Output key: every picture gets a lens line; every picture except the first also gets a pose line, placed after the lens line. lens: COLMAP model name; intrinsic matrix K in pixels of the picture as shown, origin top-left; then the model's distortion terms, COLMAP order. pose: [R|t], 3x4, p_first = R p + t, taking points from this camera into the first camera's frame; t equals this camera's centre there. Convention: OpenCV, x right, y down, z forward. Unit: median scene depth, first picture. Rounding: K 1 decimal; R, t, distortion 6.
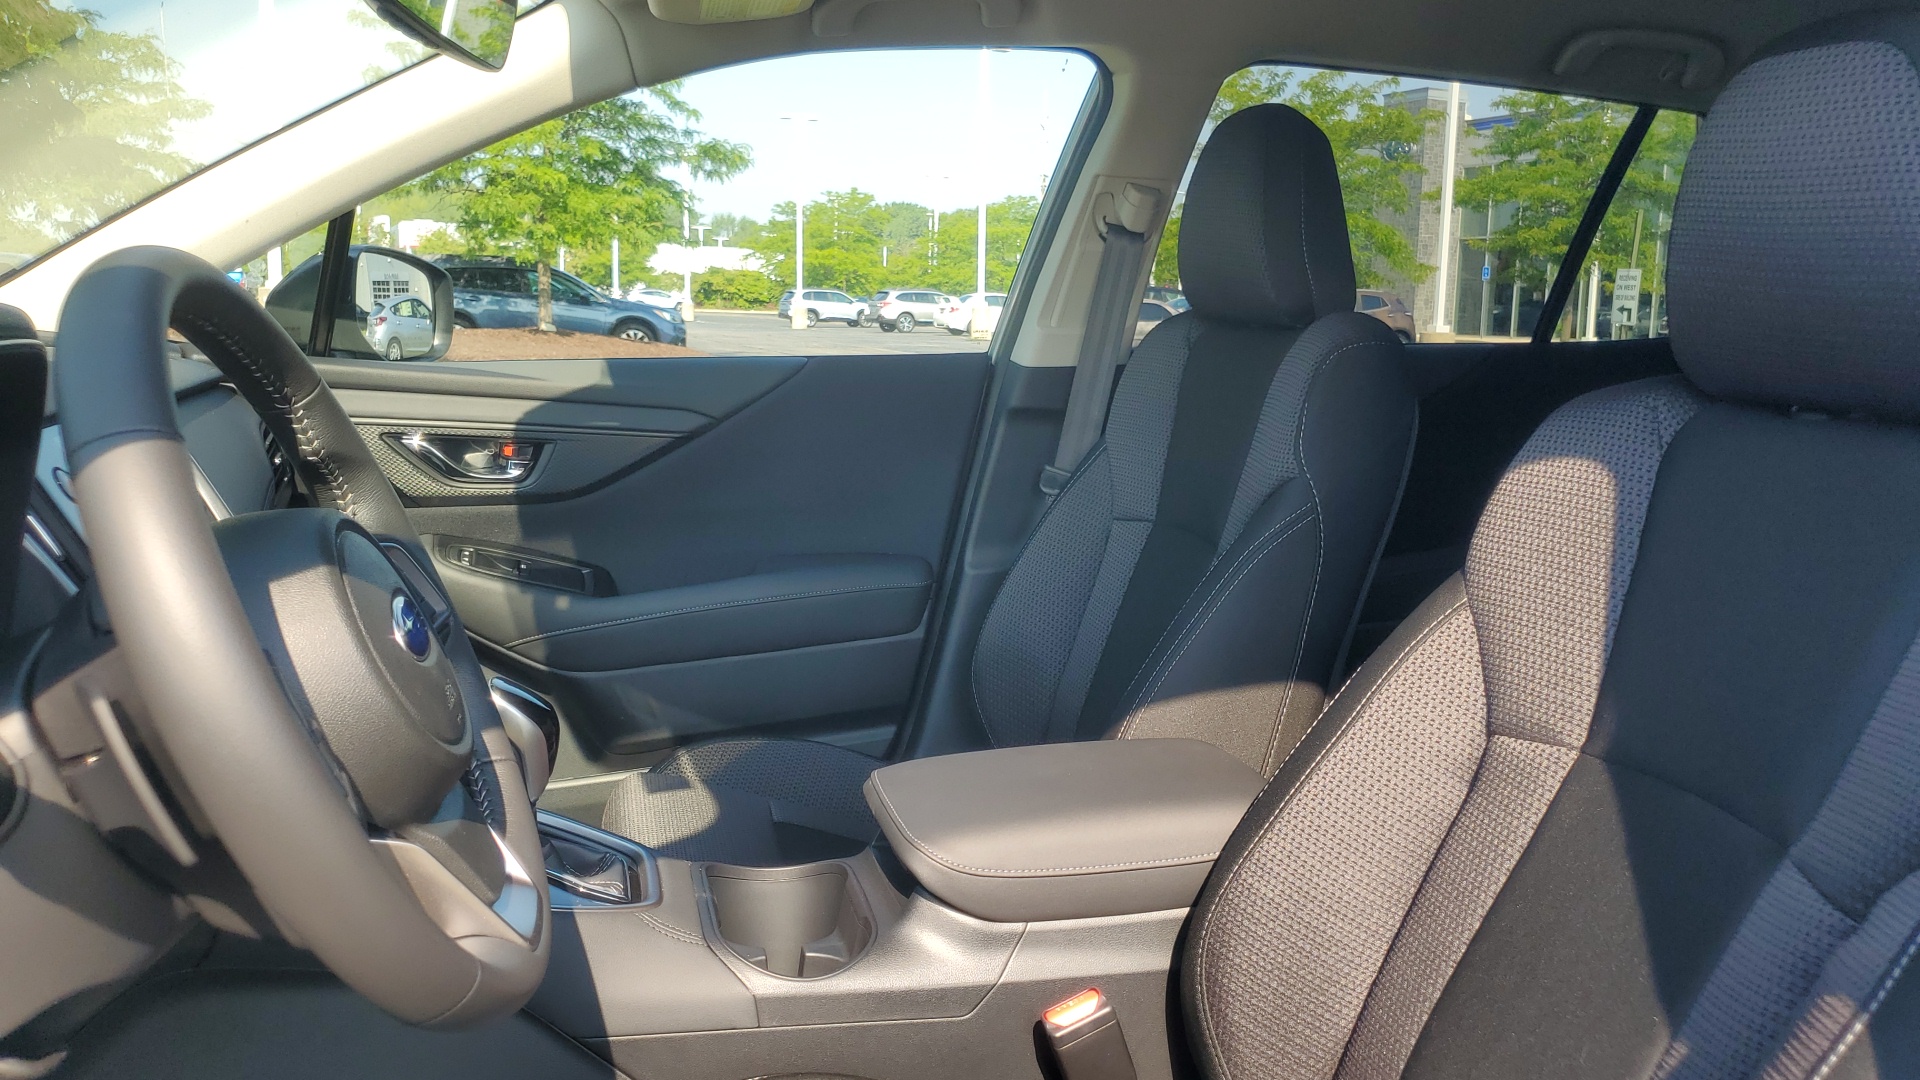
lens RADIAL K [[1534.2, 0, 954.4], [0, 1534.2, 549.9], [0, 0, 1]] dist [0.037805, -0.070821]
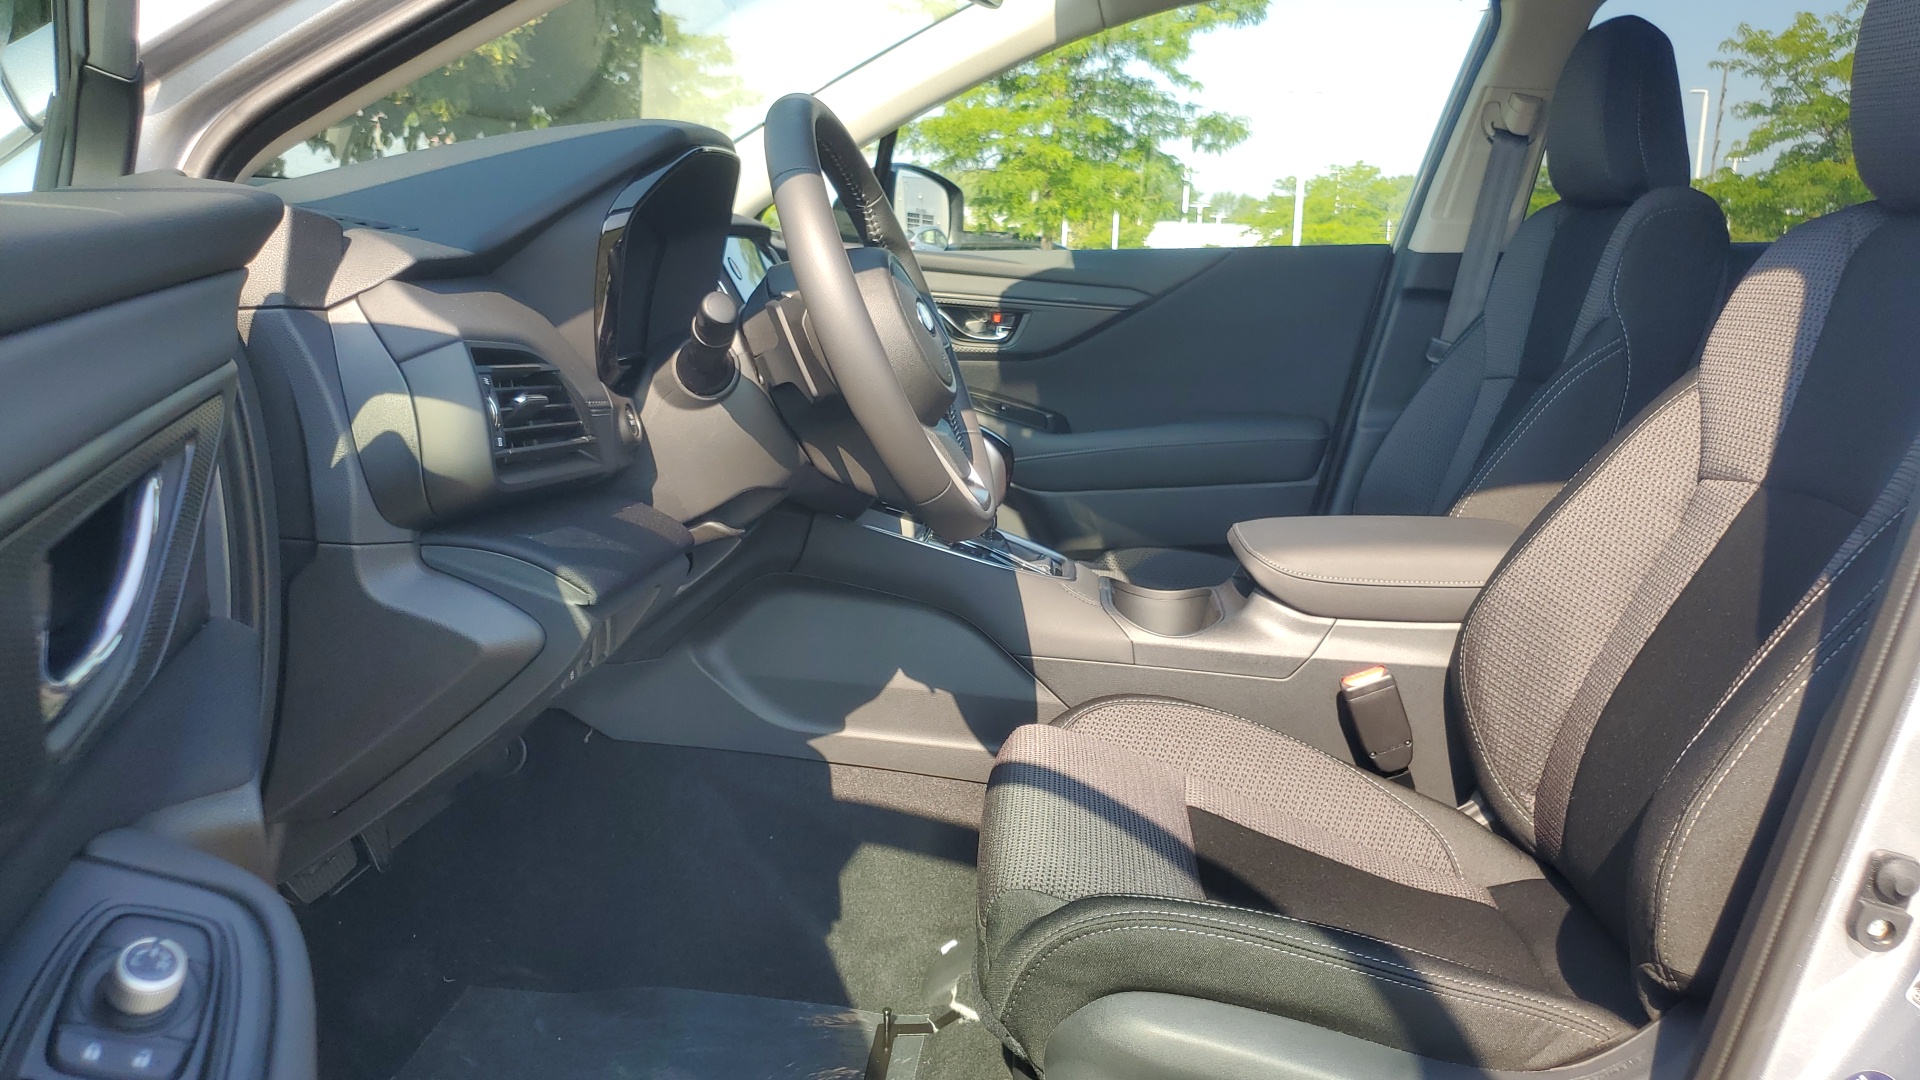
lens RADIAL K [[1534.2, 0, 950.3], [0, 1534.2, 570.0], [0, 0, 1]] dist [0.037805, -0.070821]
pose [[0.949365, 0.059218, -0.308543, 0.088894], [-0.051879, 0.998142, 0.031943, 0.109326], [0.309861, -0.014319, 0.950674, -0.255942]]
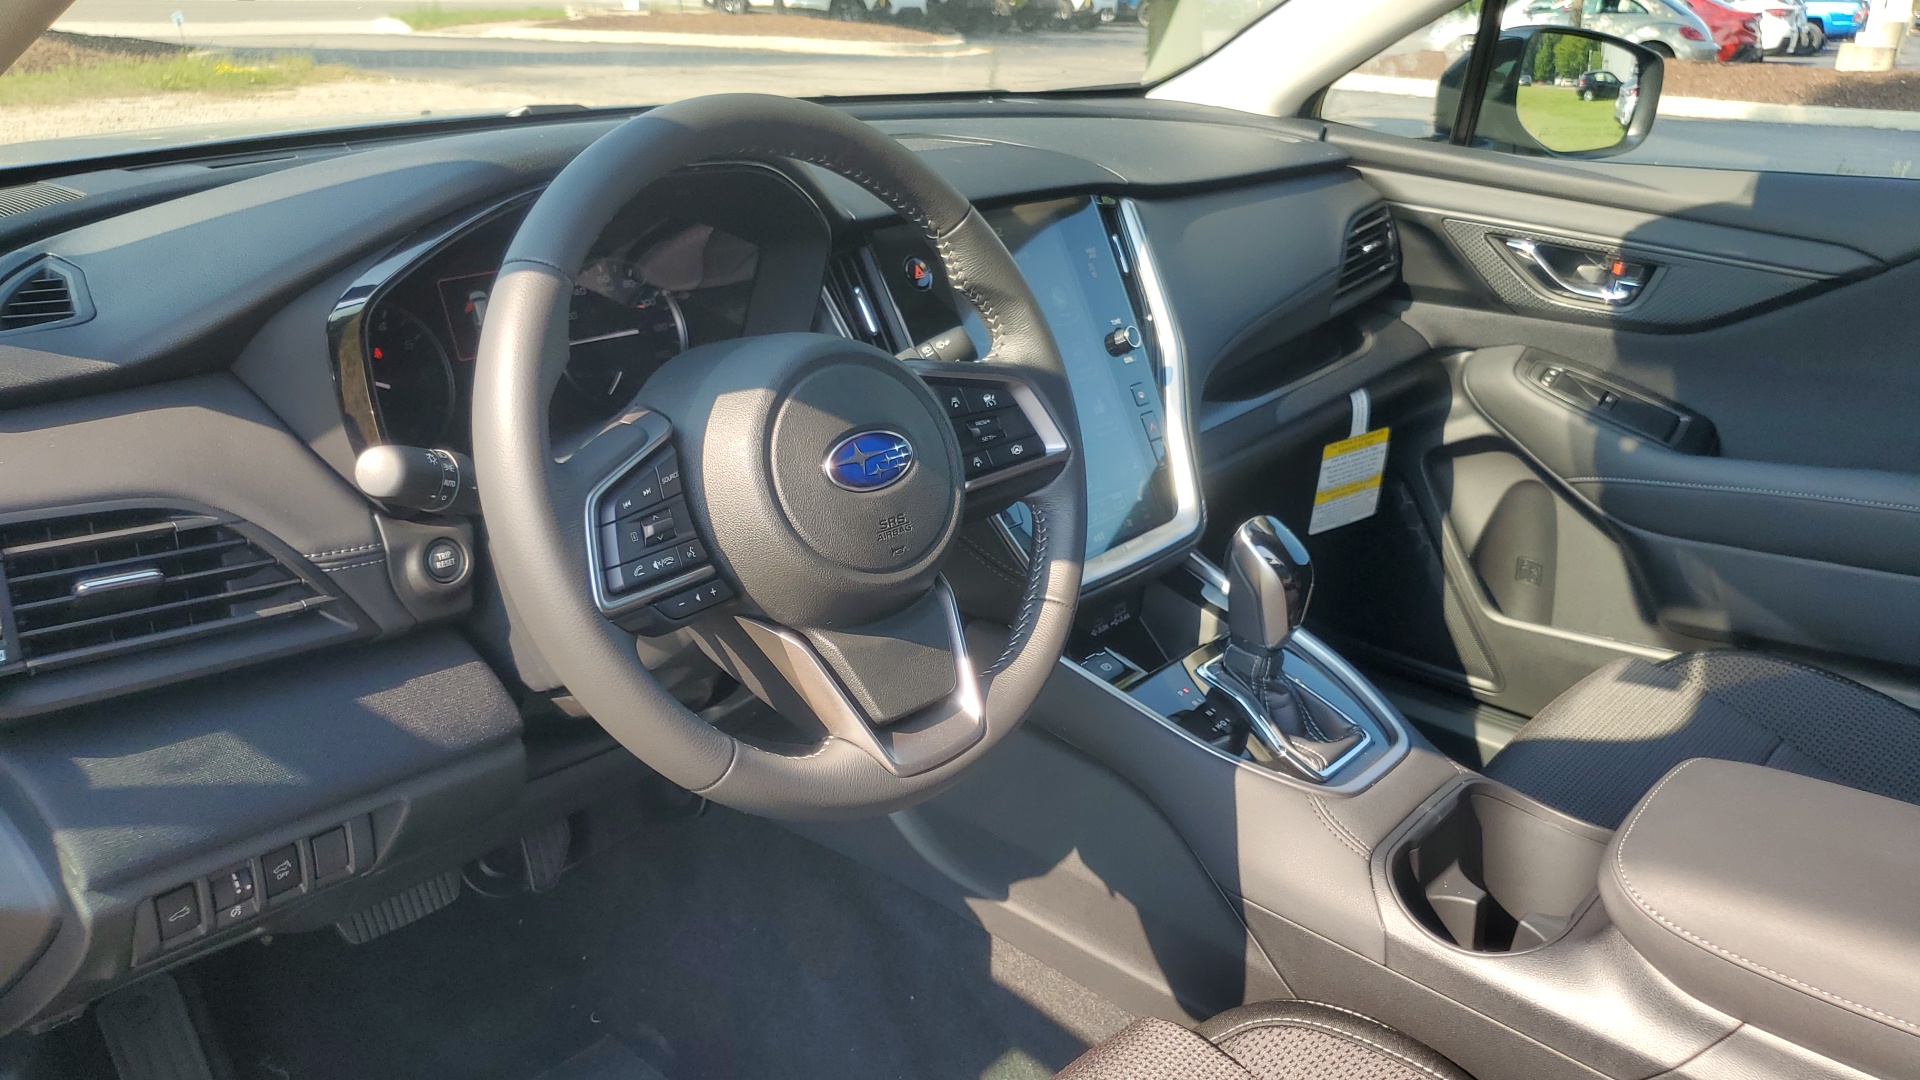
lens RADIAL K [[1534.2, 0, 964.3], [0, 1534.2, 541.3], [0, 0, 1]] dist [0.037805, -0.070821]
pose [[0.587673, 0.274321, -0.761176, 0.208272], [-0.147960, 0.961342, 0.232225, -0.063336], [0.795454, -0.023848, 0.605544, 0.157202]]
